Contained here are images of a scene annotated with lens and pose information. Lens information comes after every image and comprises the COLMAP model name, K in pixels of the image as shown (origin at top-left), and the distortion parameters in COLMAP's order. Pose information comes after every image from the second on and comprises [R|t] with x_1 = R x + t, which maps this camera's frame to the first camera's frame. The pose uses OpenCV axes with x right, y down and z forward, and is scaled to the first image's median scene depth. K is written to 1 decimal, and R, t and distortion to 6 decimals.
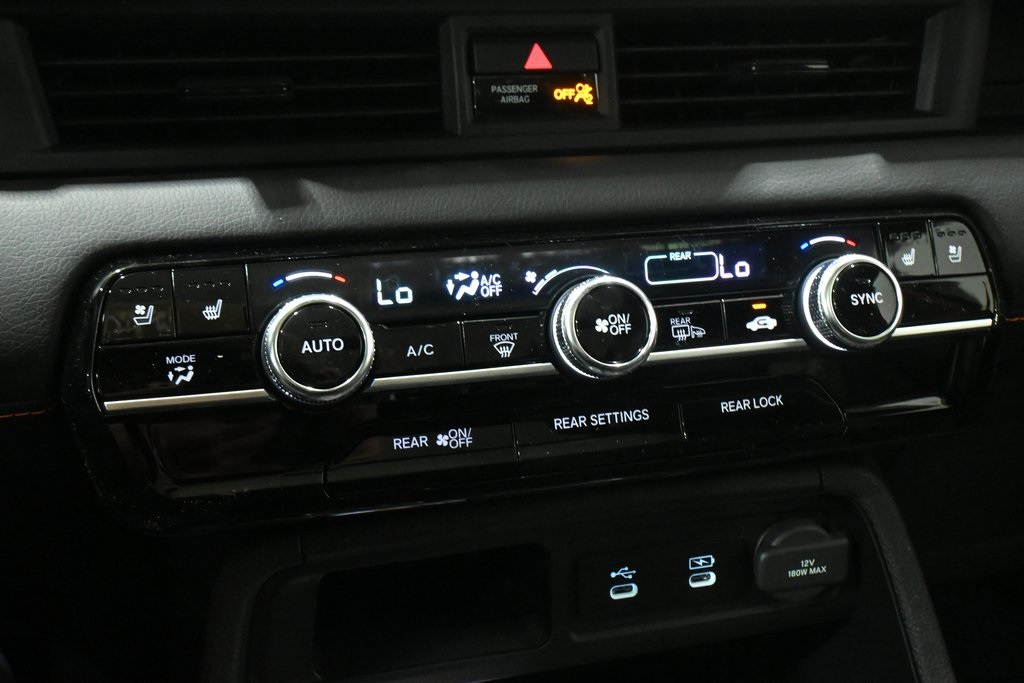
lens RADIAL K [[1106.8, 0, 520.0], [0, 1106.8, 347.0], [0, 0, 1]] dist [-0.010720, 0.000000]
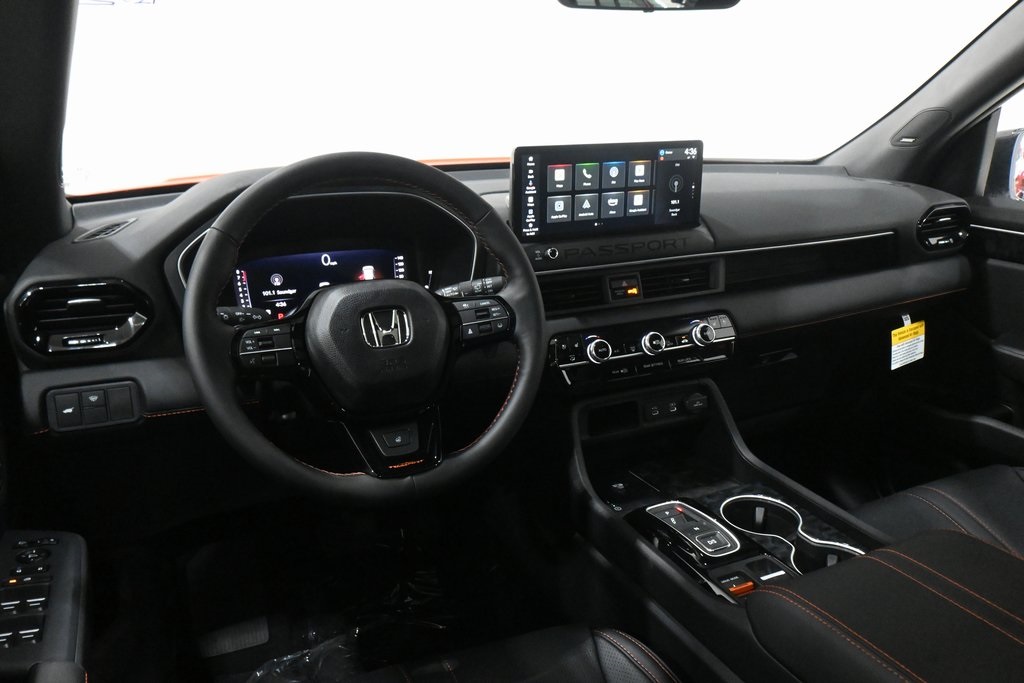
lens RADIAL K [[766.6, 0, 526.6], [0, 766.6, 345.3], [0, 0, 1]] dist [-0.026341, 0.018157]
pose [[0.986718, -0.079131, 0.141863, -0.834607], [0.092665, 0.991486, -0.091476, 0.214824], [-0.133417, 0.103407, 0.985650, -1.909036]]
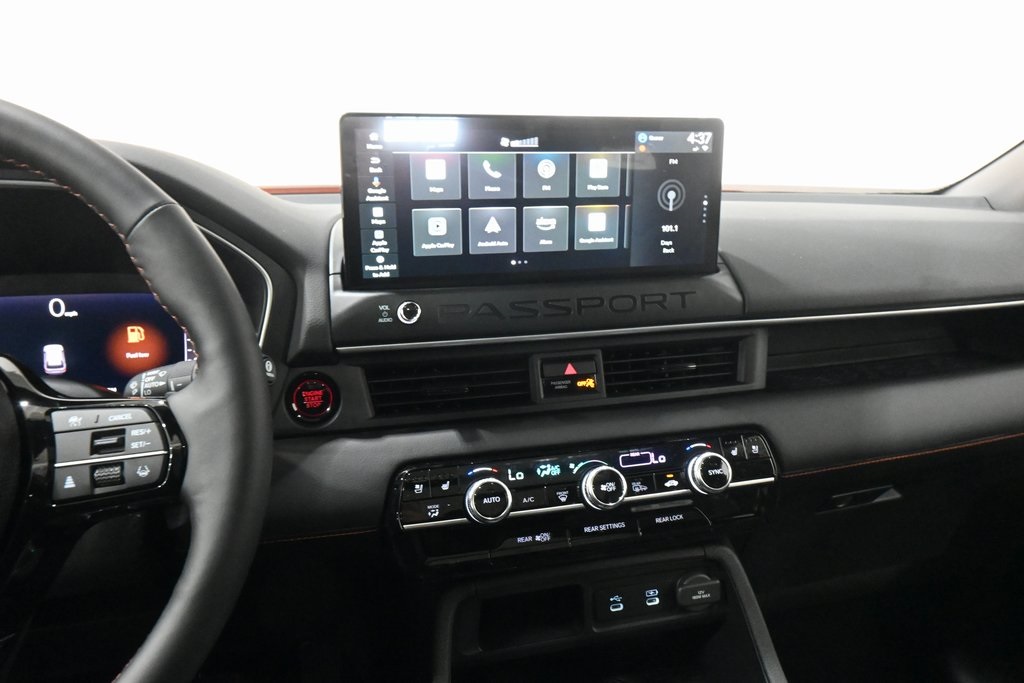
lens RADIAL K [[708.9, 0, 520.4], [0, 708.9, 345.7], [0, 0, 1]] dist [-0.003149, 0.002101]
pose [[0.999528, -0.024698, -0.018258, -0.066036], [0.021214, 0.985022, -0.171120, -0.059098], [0.022210, 0.170652, 0.985081, -0.534066]]
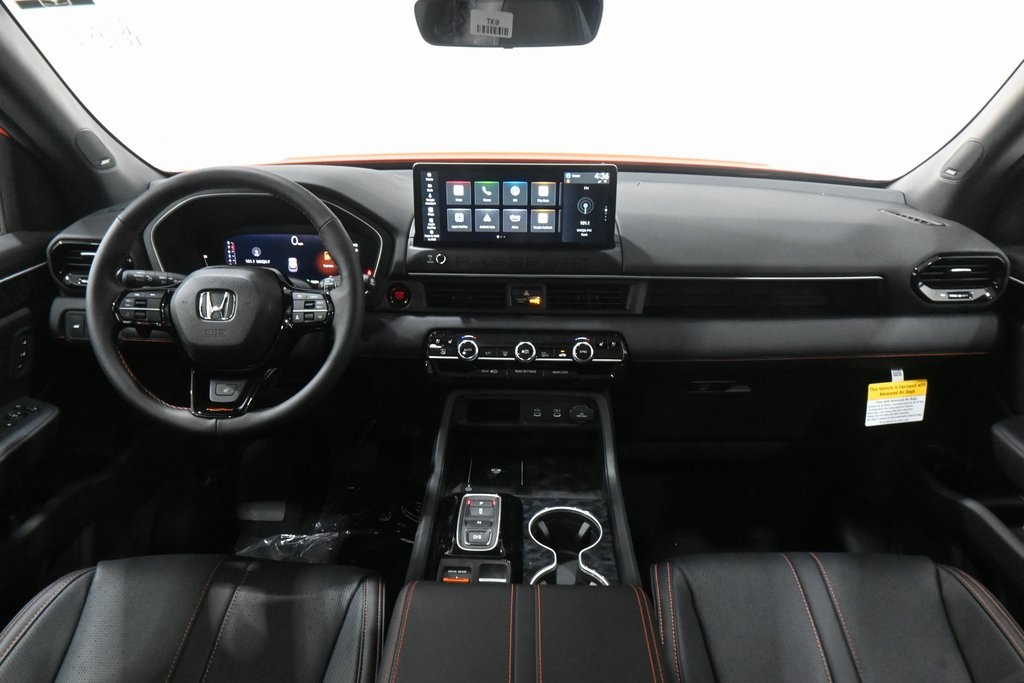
lens RADIAL K [[708.9, 0, 519.1], [0, 708.9, 345.9], [0, 0, 1]] dist [-0.003149, 0.002101]
pose [[0.956989, 0.093430, -0.274670, 0.869428], [-0.103294, 0.994415, -0.021639, 0.024344], [0.271115, 0.049080, 0.961295, -1.943616]]
